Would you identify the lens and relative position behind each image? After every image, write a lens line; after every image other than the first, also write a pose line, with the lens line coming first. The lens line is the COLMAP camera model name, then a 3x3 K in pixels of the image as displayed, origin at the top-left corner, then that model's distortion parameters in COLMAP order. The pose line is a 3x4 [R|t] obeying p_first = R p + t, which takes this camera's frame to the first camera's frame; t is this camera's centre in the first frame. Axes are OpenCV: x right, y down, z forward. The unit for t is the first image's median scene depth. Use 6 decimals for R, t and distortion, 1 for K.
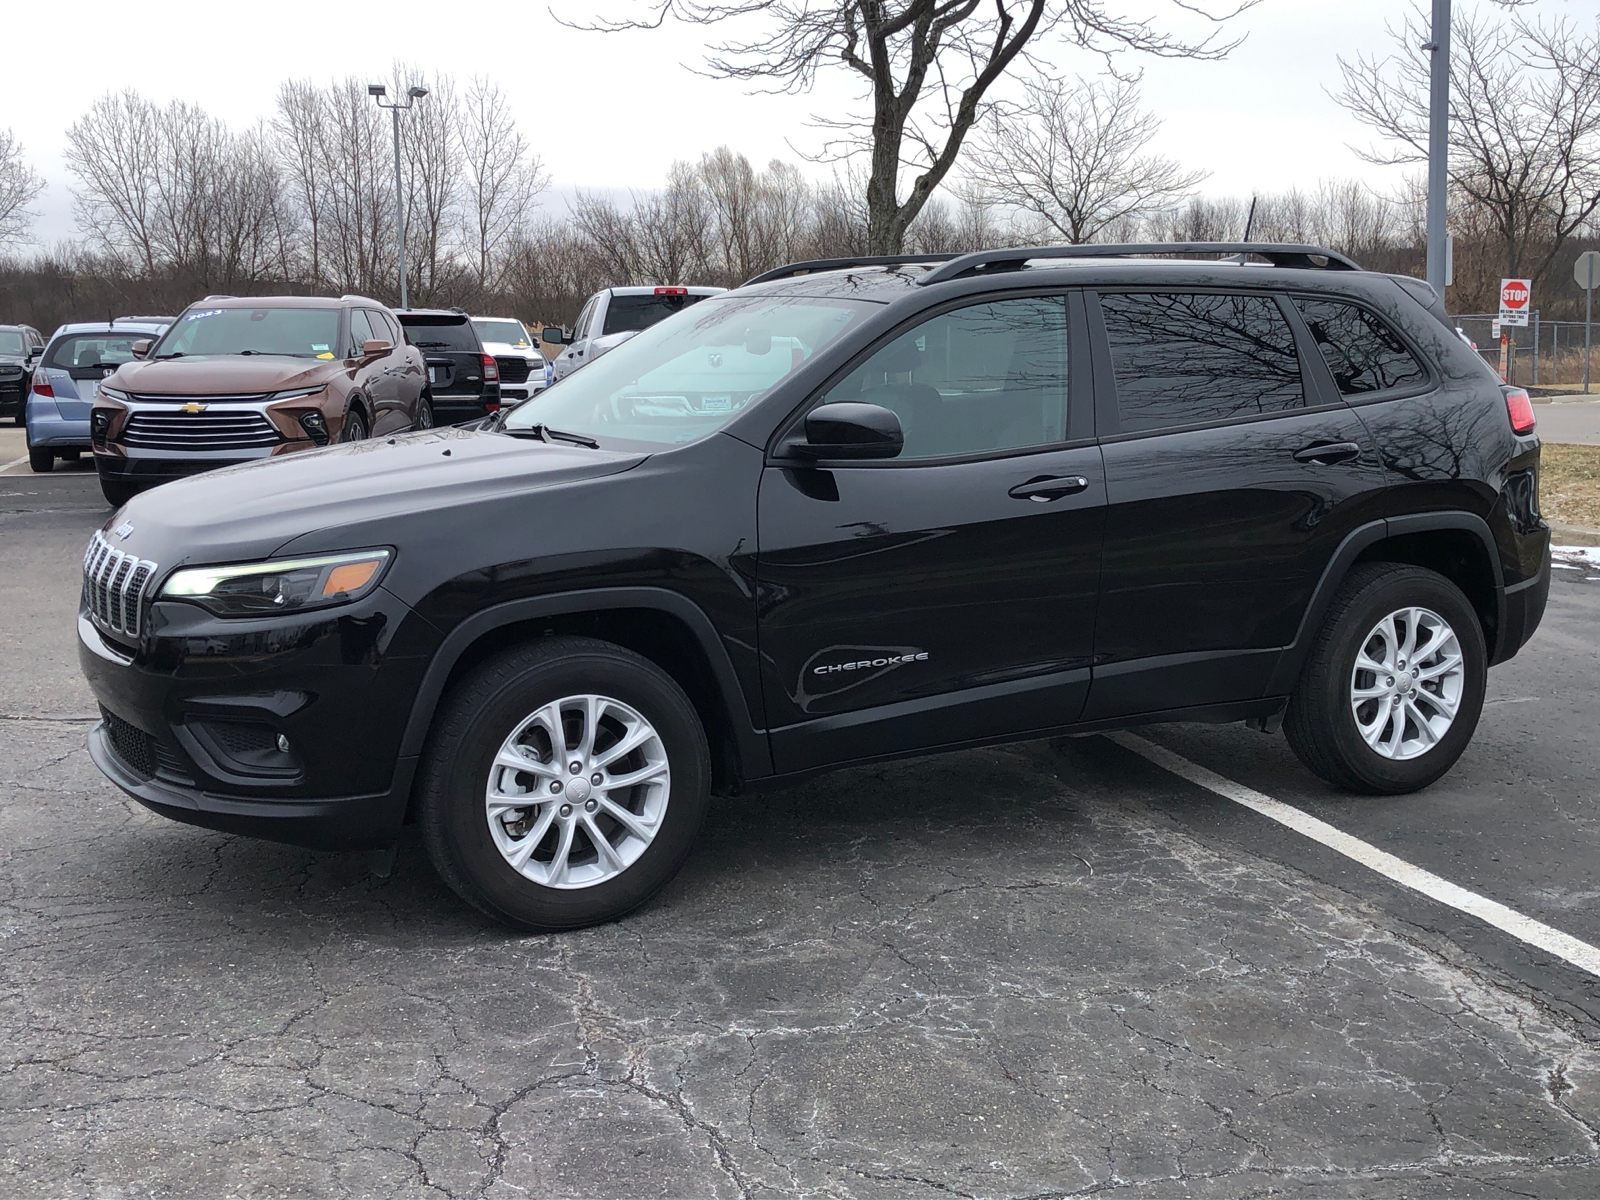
lens RADIAL K [[1931.2, 0, 800.6], [0, 1931.2, 609.1], [0, 0, 1]] dist [0.034825, 0.000000]
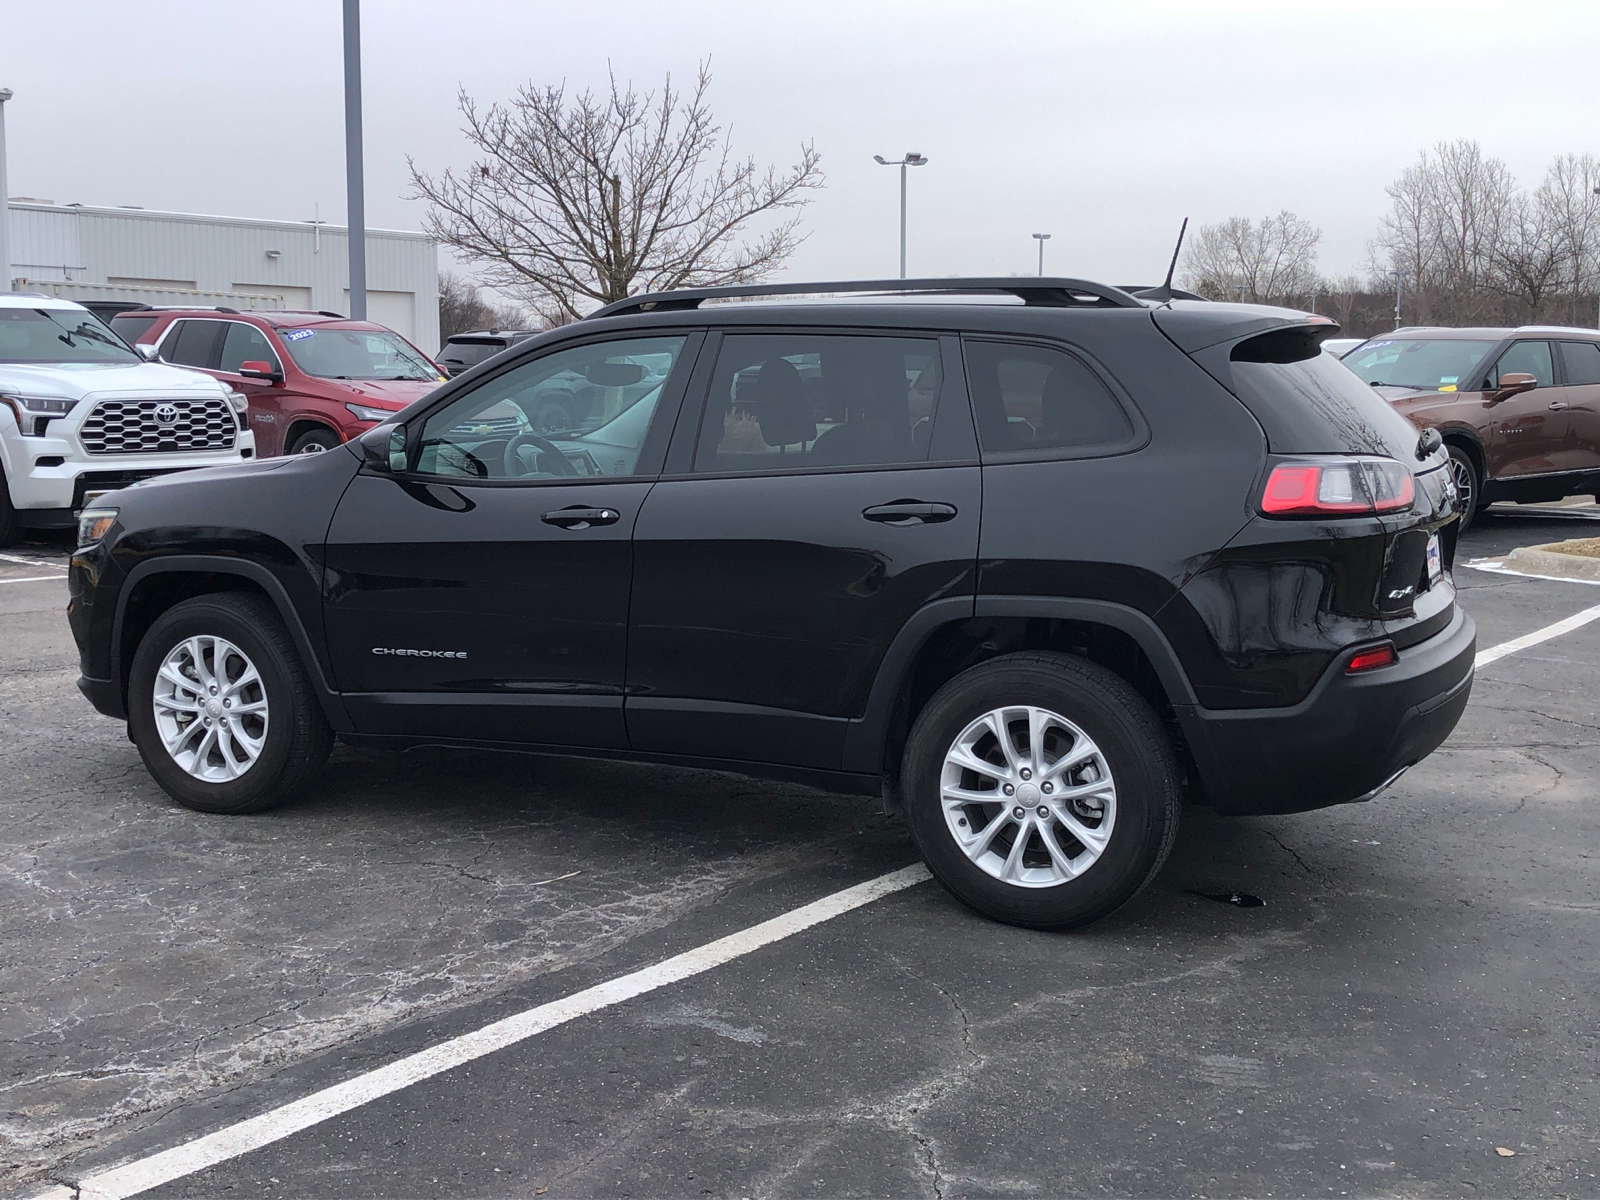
lens RADIAL K [[1931.2, 0, 813.2], [0, 1931.2, 610.5], [0, 0, 1]] dist [0.034825, 0.000000]
pose [[0.580245, 0.116947, -0.806002, 0.325787], [-0.128181, 0.990417, 0.051426, -0.025559], [0.804292, 0.073474, 0.589674, 0.149320]]
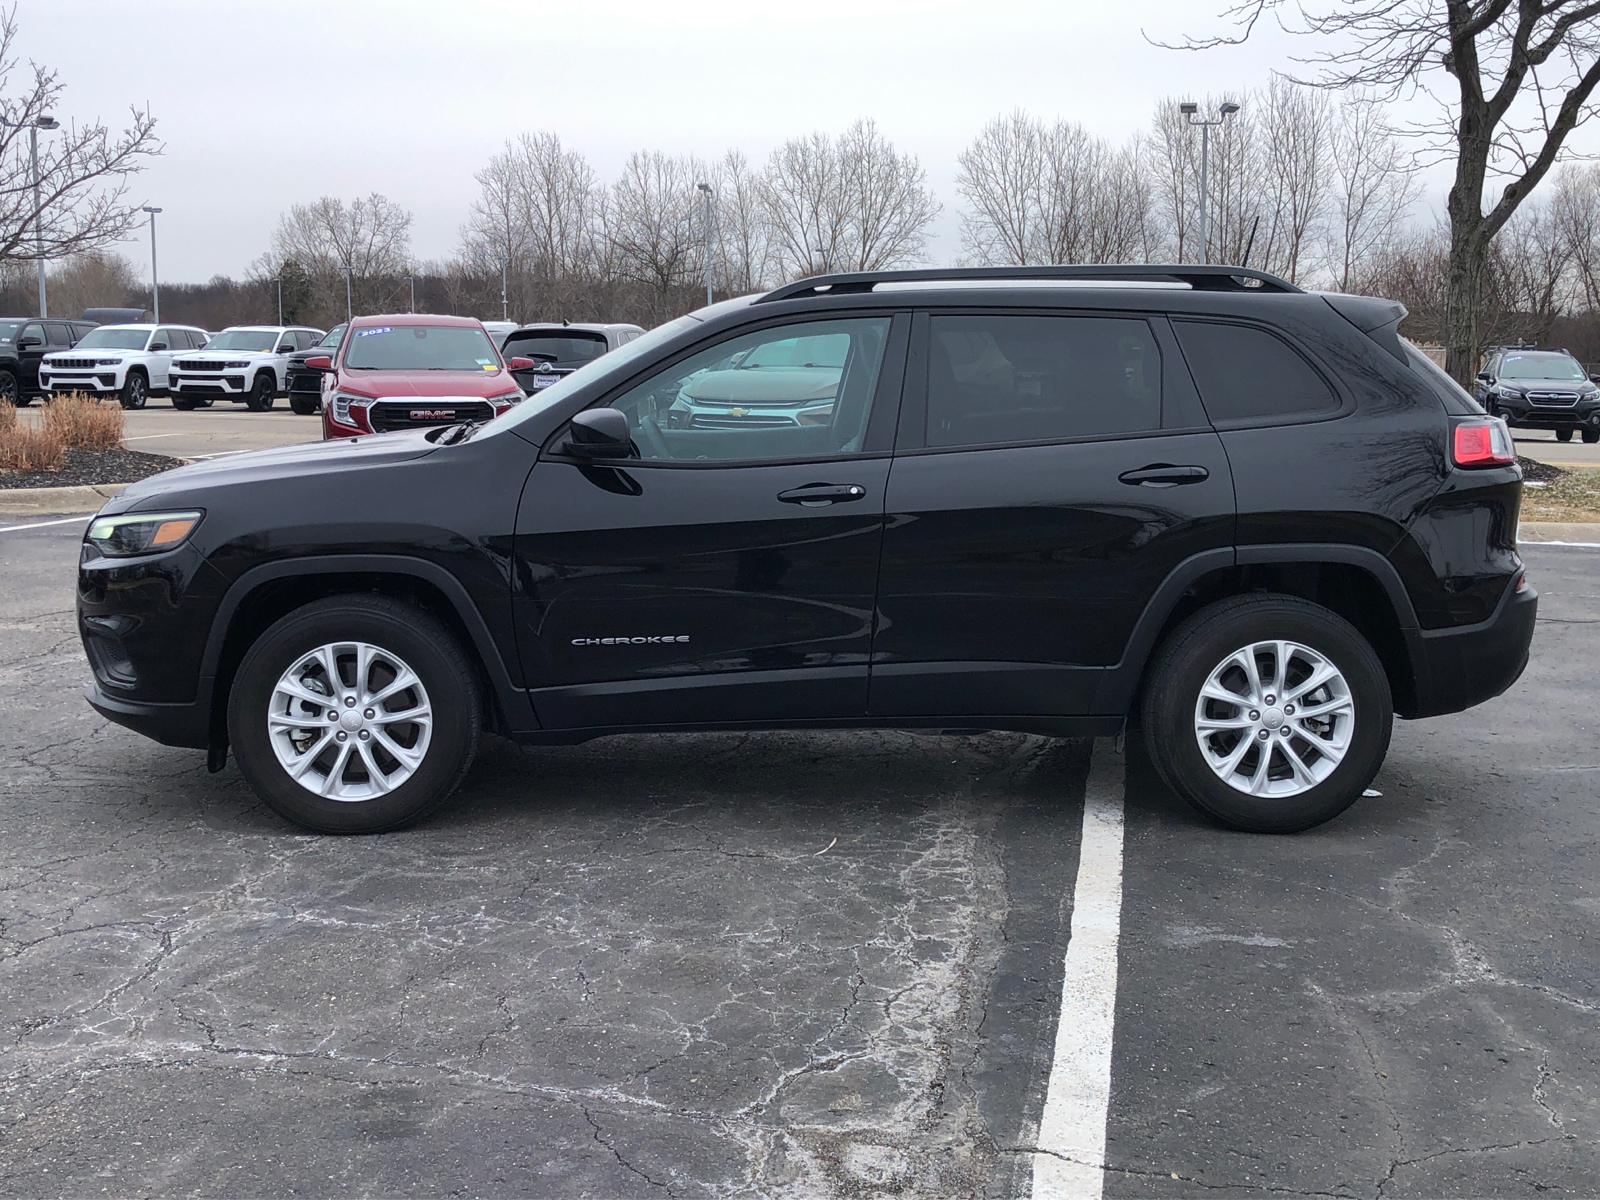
lens RADIAL K [[1931.2, 0, 764.0], [0, 1931.2, 621.4], [0, 0, 1]] dist [0.034825, 0.000000]
pose [[0.893240, 0.075800, -0.443143, 0.179789], [-0.076398, 0.996940, 0.016532, -0.002291], [0.443040, 0.019088, 0.896298, 0.006206]]
